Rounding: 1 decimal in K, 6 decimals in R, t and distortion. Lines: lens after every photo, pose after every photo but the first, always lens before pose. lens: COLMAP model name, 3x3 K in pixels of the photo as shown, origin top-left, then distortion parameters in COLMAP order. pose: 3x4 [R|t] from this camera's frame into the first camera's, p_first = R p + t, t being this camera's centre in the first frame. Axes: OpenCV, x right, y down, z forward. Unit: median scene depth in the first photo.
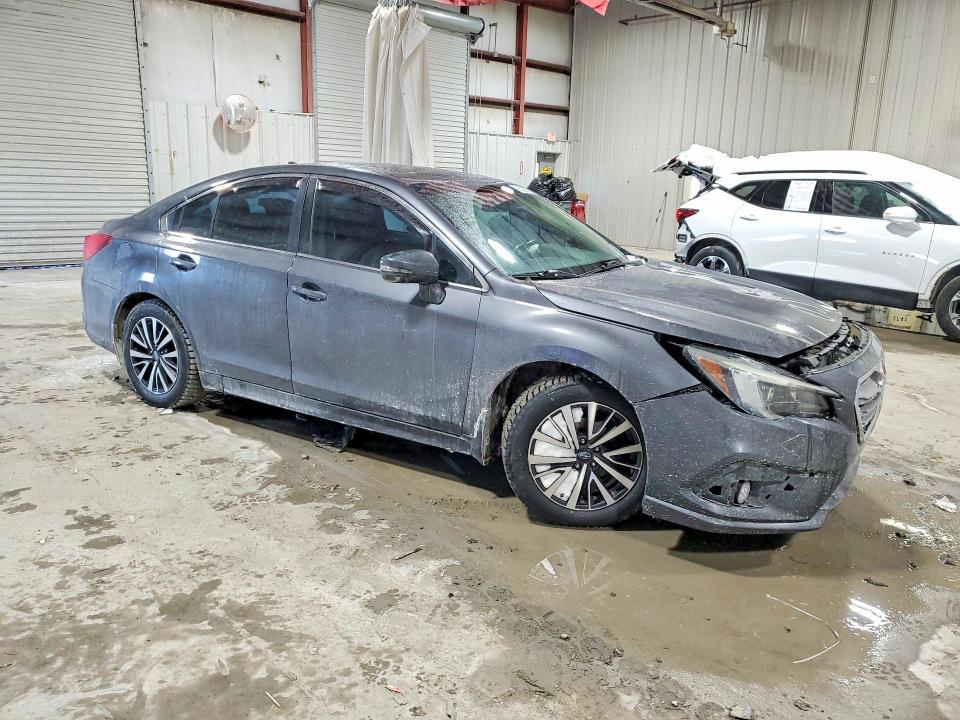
lens RADIAL K [[751.2, 0, 487.3], [0, 751.2, 357.7], [0, 0, 1]] dist [0.025848, 0.002387]
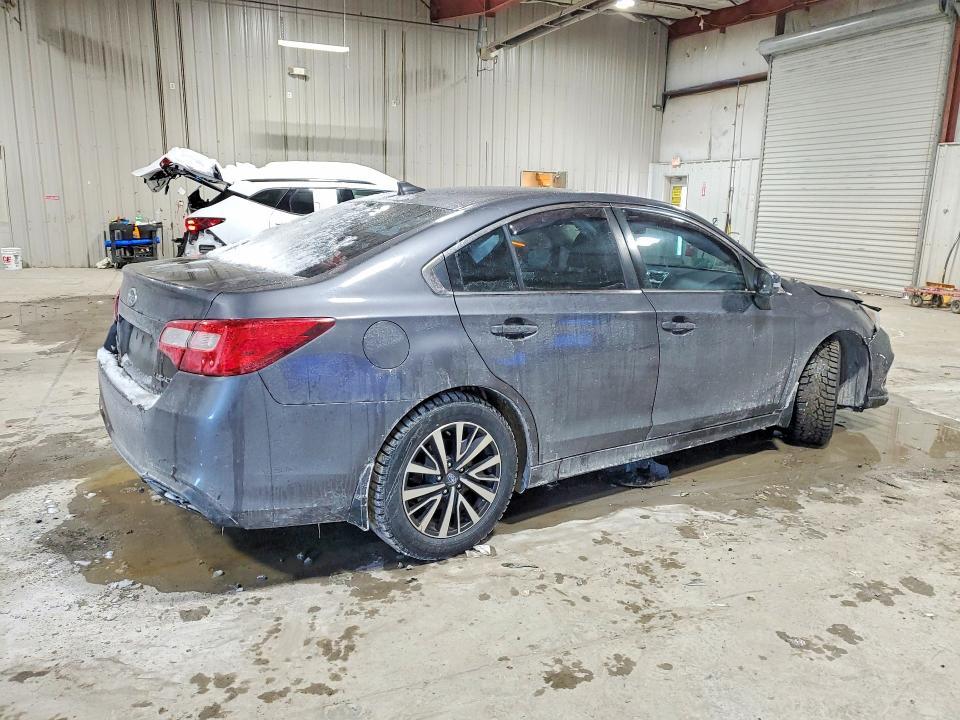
lens RADIAL K [[751.2, 0, 487.6], [0, 751.2, 361.6], [0, 0, 1]] dist [0.025848, 0.002387]
pose [[0.352610, -0.210119, 0.911875, -1.154701], [0.195948, 0.969441, 0.147613, -0.221790], [-0.915025, 0.126630, 0.383007, 0.817449]]
